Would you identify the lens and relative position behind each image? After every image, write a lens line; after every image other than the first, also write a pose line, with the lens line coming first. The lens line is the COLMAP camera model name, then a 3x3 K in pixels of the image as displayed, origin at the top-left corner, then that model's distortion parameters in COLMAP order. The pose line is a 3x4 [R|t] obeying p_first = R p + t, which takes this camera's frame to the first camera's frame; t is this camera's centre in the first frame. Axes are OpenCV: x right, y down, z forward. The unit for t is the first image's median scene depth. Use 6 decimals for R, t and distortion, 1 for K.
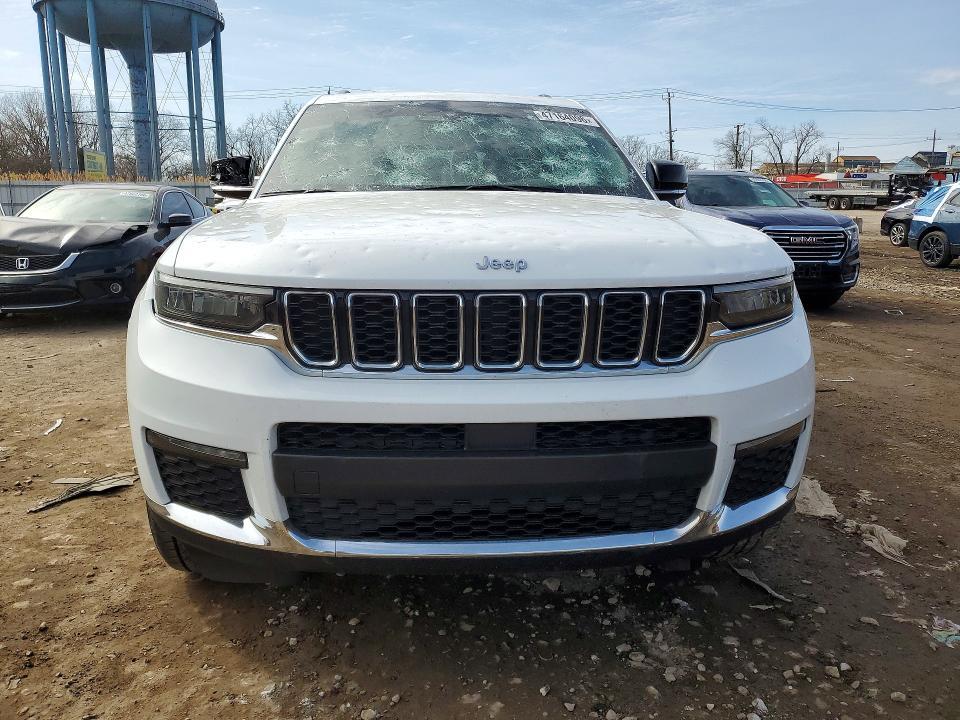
lens RADIAL K [[741.5, 0, 480.0], [0, 741.5, 360.0], [0, 0, 1]] dist [0.009963, 0.010721]
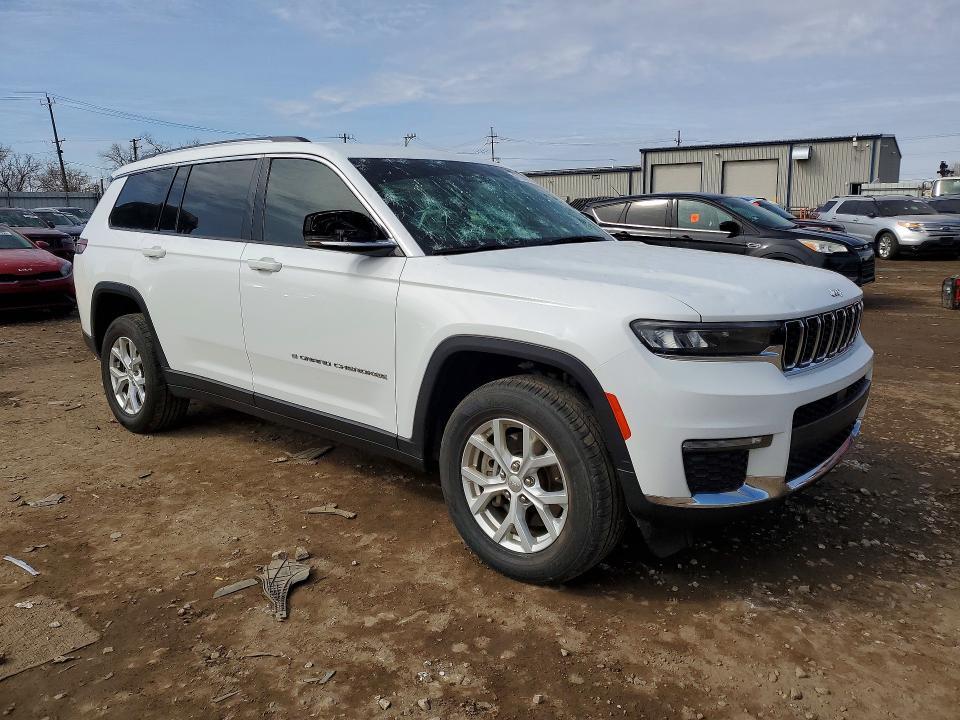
lens RADIAL K [[741.5, 0, 480.0], [0, 741.5, 360.0], [0, 0, 1]] dist [0.009963, 0.010721]
pose [[0.711543, -0.140118, 0.688530, -1.375535], [0.152850, 0.987315, 0.042962, -0.137932], [-0.685816, 0.074672, 0.723934, 0.257039]]
